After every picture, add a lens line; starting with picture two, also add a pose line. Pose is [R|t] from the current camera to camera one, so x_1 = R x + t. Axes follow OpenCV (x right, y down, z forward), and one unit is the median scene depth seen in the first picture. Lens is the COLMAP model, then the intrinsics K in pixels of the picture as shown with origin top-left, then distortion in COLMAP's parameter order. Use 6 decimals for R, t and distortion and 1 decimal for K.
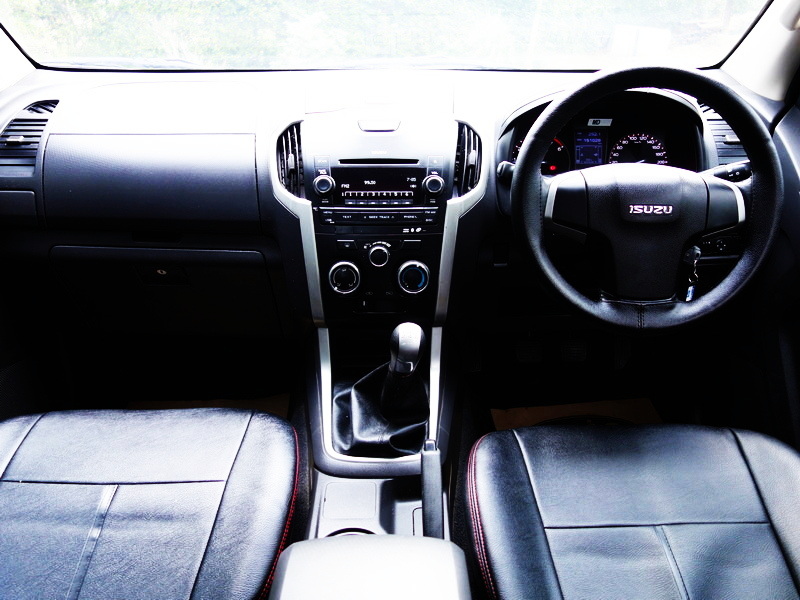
lens RADIAL K [[726.5, 0, 399.9], [0, 726.5, 298.9], [0, 0, 1]] dist [0.027345, -0.046399]
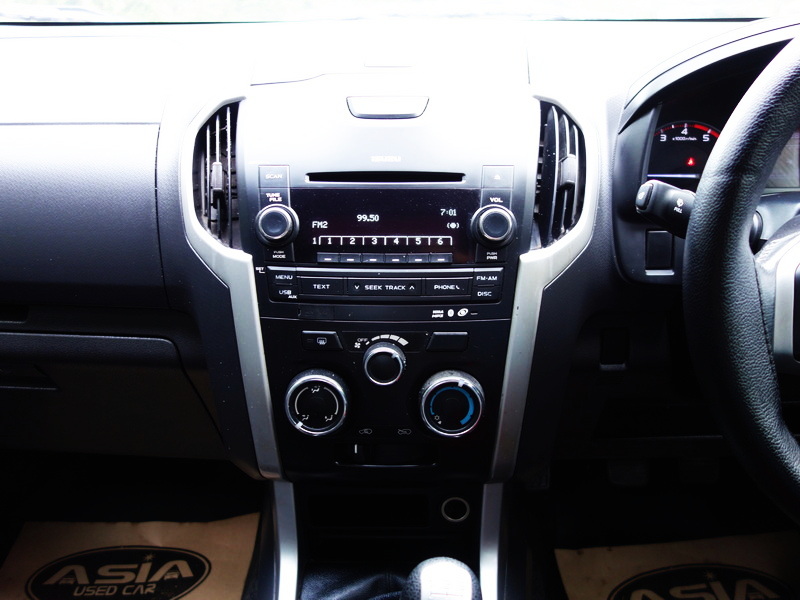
lens RADIAL K [[726.5, 0, 400.5], [0, 726.5, 301.3], [0, 0, 1]] dist [0.027345, -0.046399]
pose [[0.999076, 0.008828, -0.042052, 0.003631], [-0.008565, 0.999943, 0.006426, -0.105310], [0.042106, -0.006060, 0.999095, 0.492202]]
